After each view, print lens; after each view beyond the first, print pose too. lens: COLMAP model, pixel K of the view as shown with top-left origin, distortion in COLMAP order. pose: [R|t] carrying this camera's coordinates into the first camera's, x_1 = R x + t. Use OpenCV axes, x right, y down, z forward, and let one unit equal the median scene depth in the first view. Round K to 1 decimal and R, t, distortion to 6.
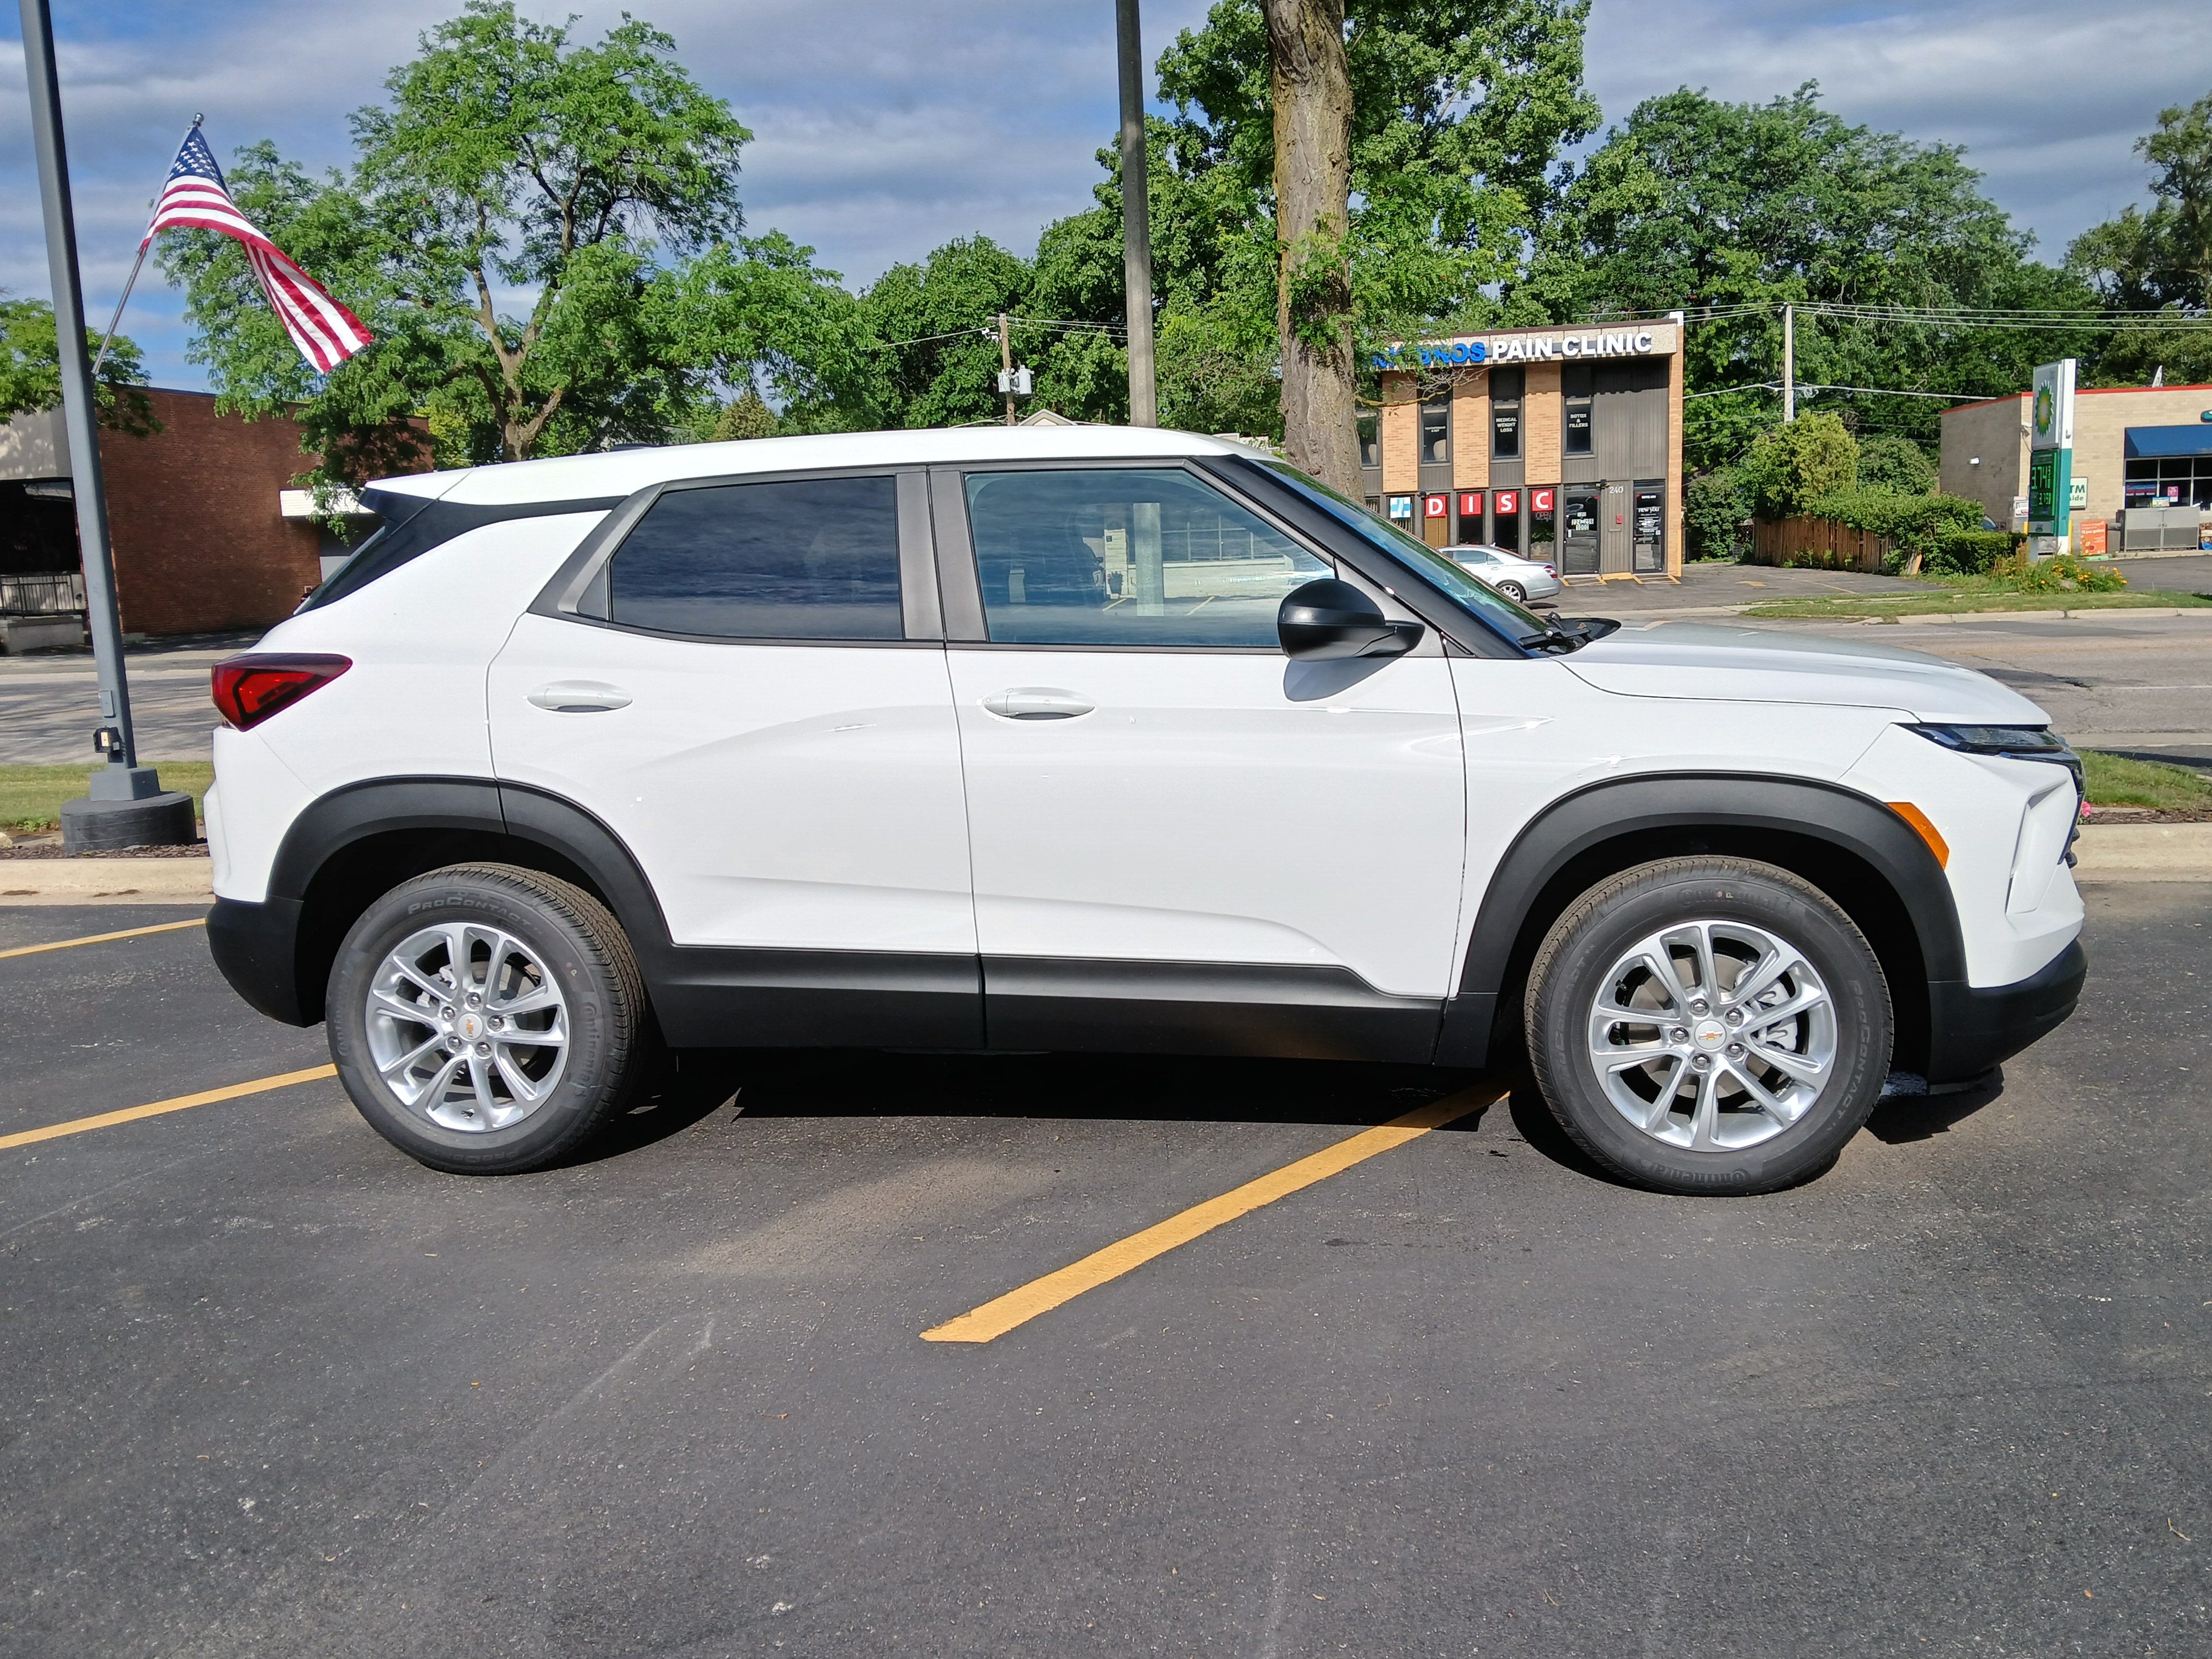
lens RADIAL K [[1938.0, 0, 1106.0], [0, 1938.0, 829.5], [0, 0, 1]] dist [0.100463, -0.208216]
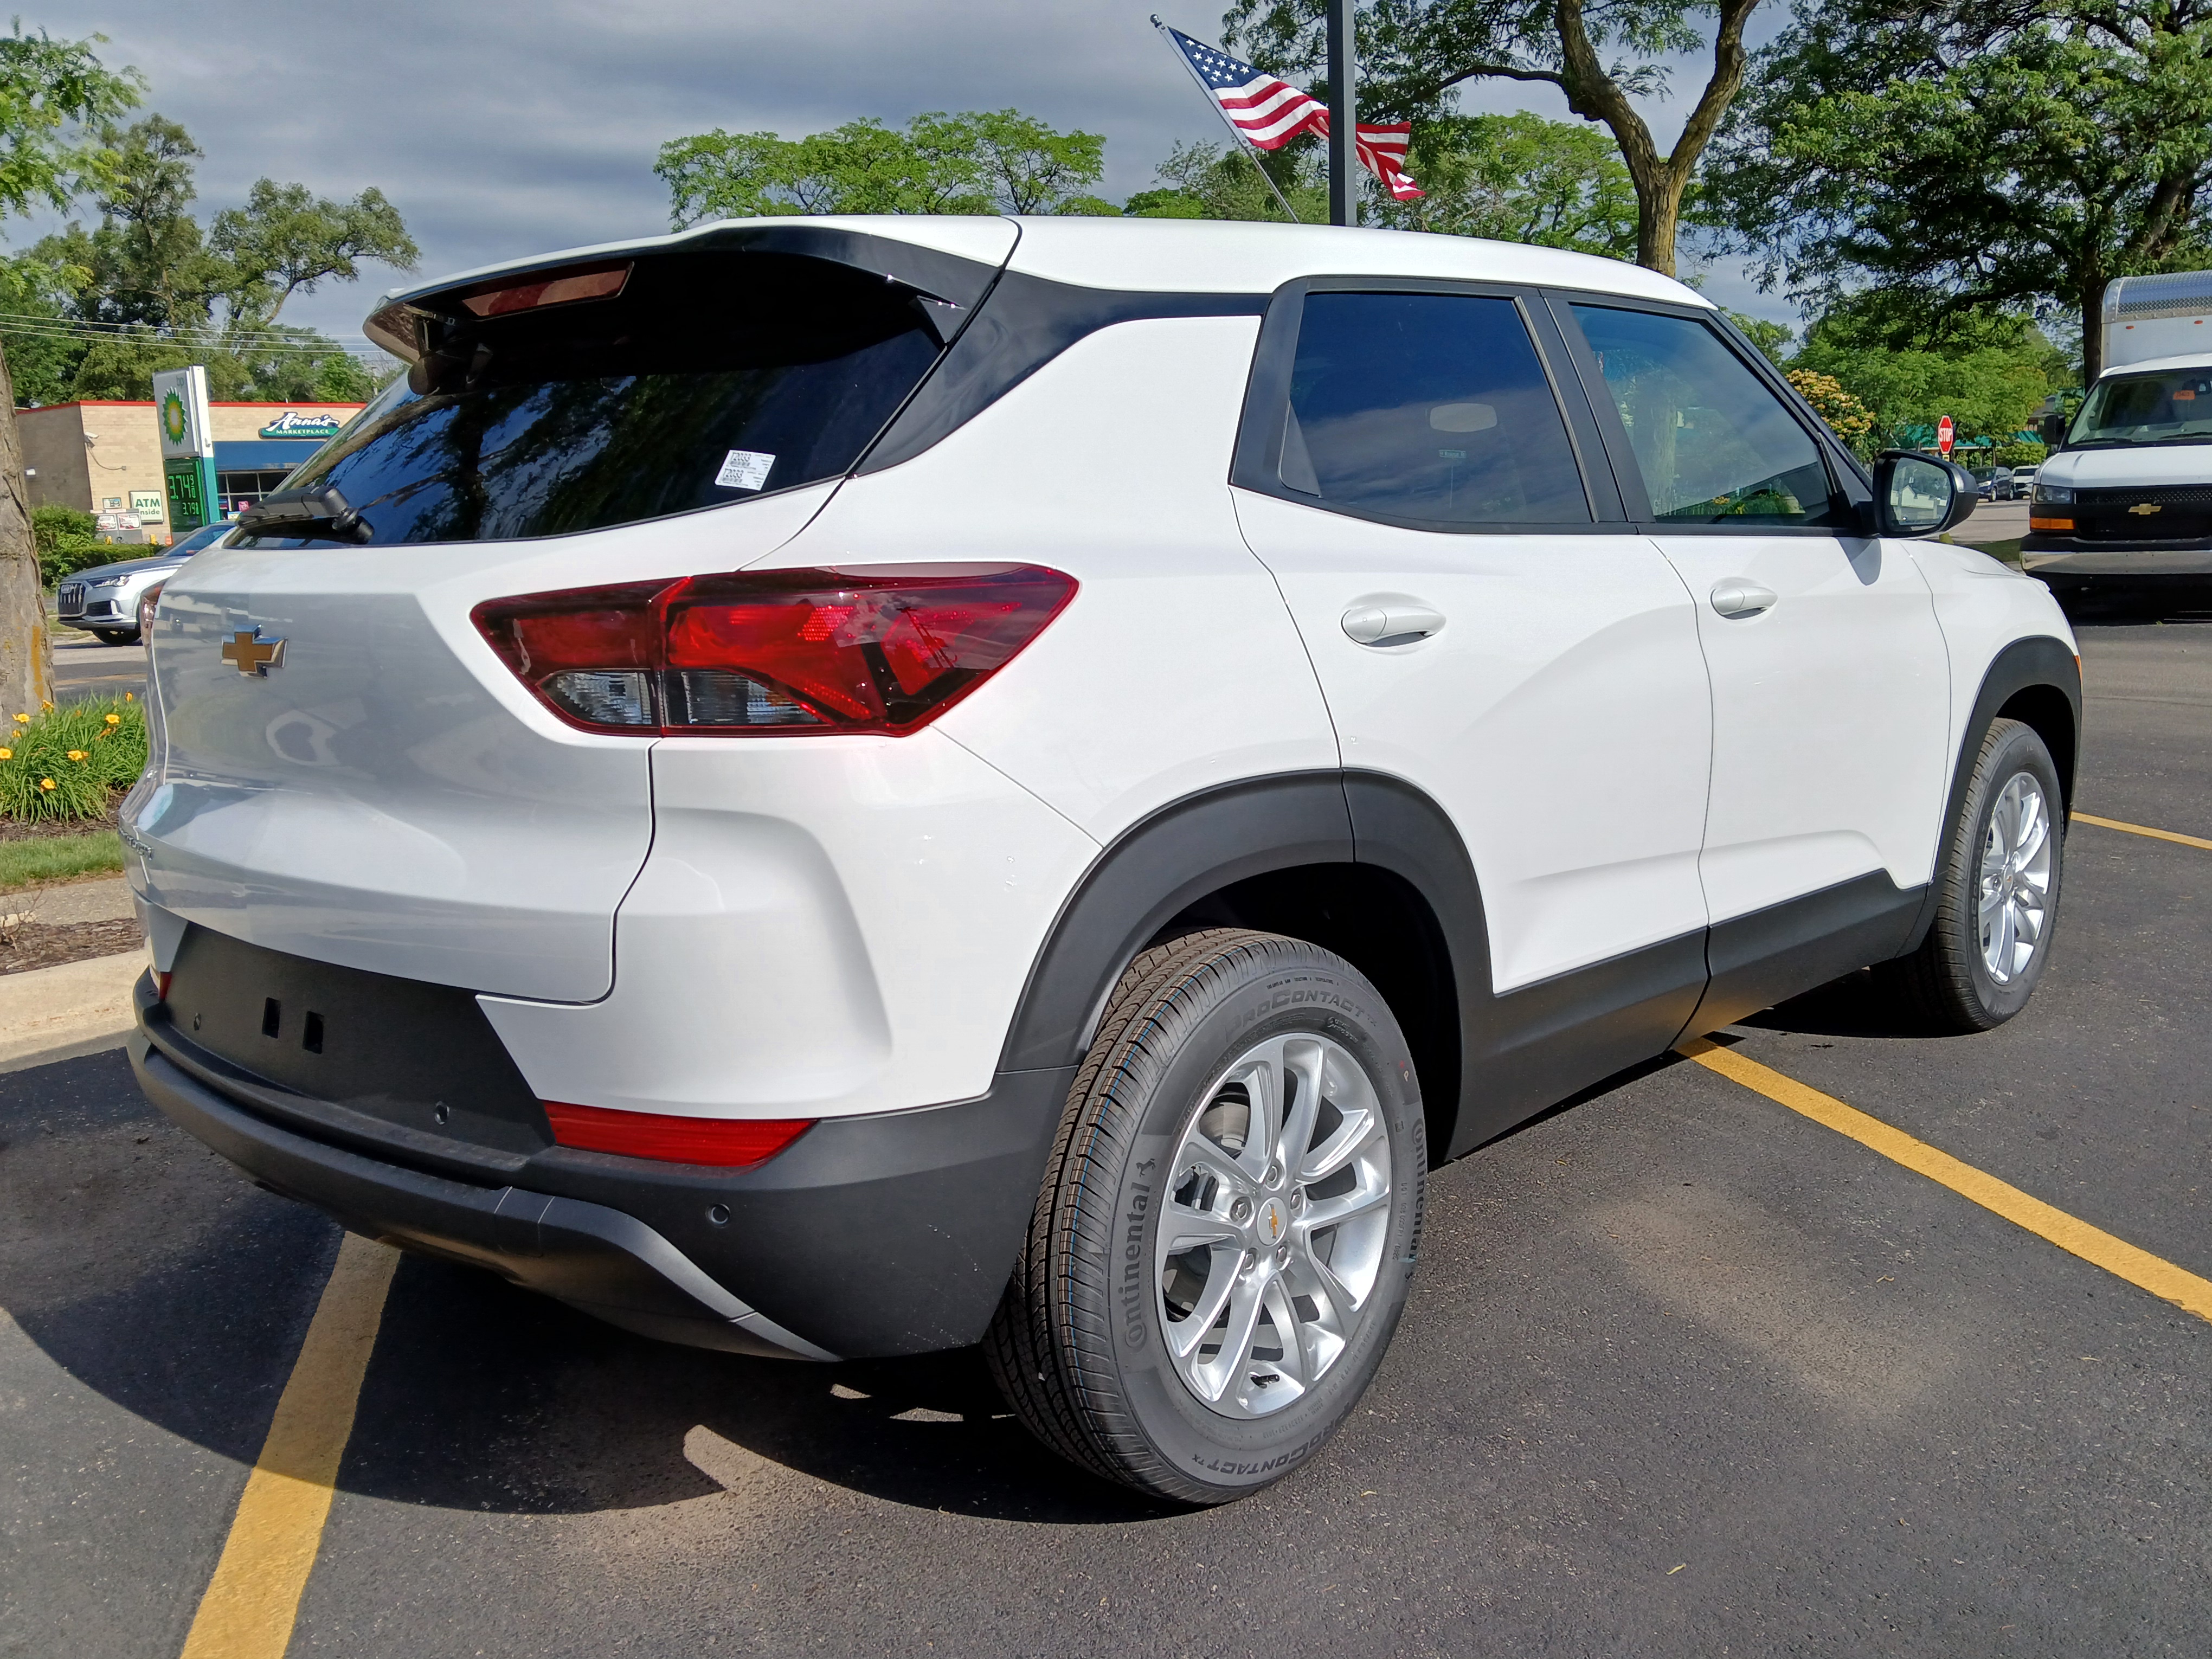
lens RADIAL K [[1938.0, 0, 1106.0], [0, 1938.0, 829.5], [0, 0, 1]] dist [0.100463, -0.208216]
pose [[0.544256, -0.121167, 0.830123, -0.103252], [0.132440, 0.989516, 0.057600, -0.006292], [-0.828399, 0.078593, 0.554597, 0.093052]]
